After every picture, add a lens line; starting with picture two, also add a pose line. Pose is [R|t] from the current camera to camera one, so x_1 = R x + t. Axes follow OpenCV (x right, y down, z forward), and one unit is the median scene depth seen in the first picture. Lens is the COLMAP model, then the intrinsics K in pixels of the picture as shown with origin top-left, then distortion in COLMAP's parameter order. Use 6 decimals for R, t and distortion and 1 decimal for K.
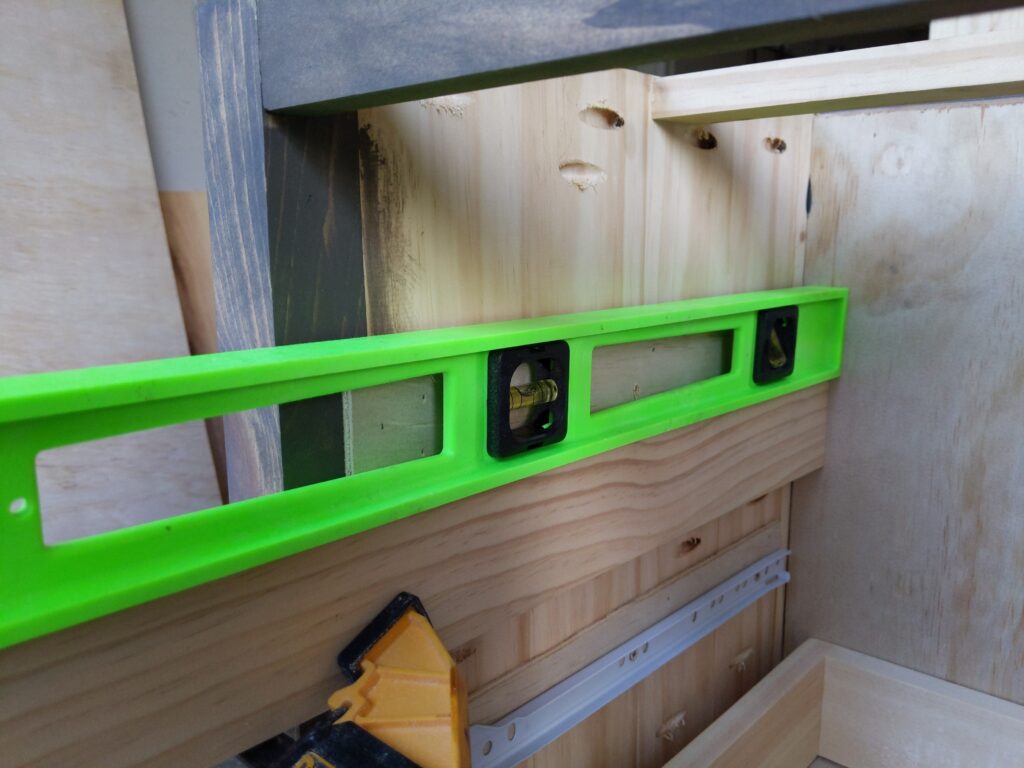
lens RADIAL K [[845.0, 0, 512.0], [0, 845.0, 384.0], [0, 0, 1]] dist [0.025448, -0.123726]
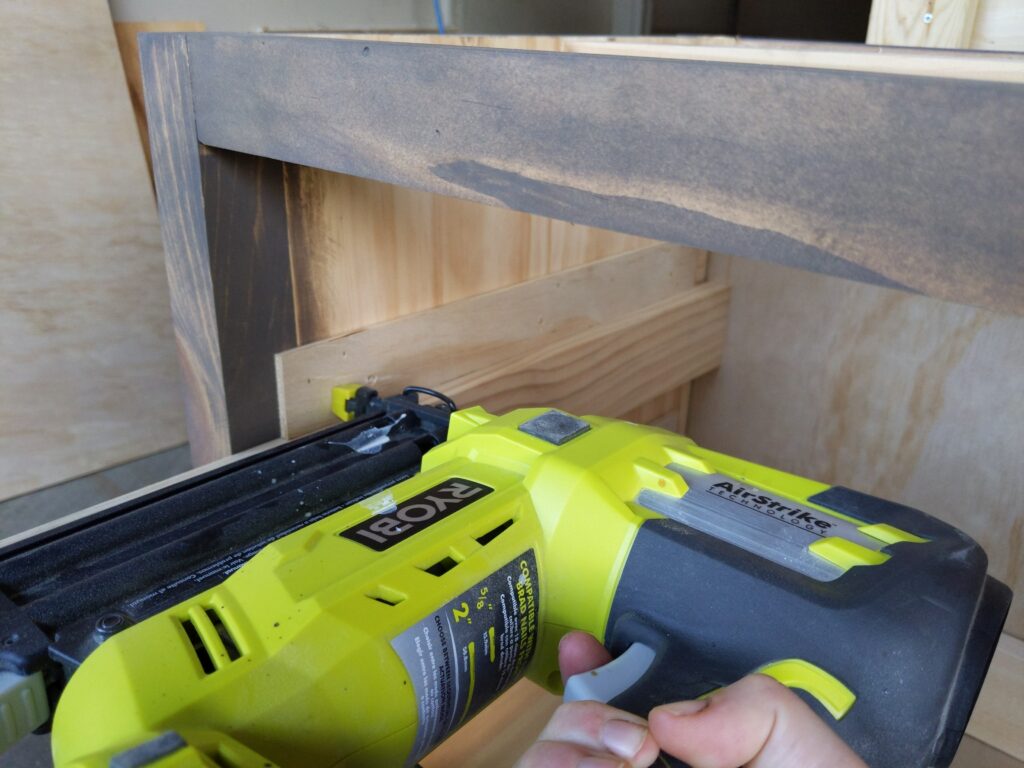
lens RADIAL K [[851.5, 0, 494.4], [0, 851.5, 382.4], [0, 0, 1]] dist [-0.036806, -0.007624]
pose [[0.999616, 0.025350, 0.011166, 0.110260], [-0.027169, 0.975821, 0.216876, -0.240129], [-0.005399, -0.217096, 0.976135, -0.224203]]
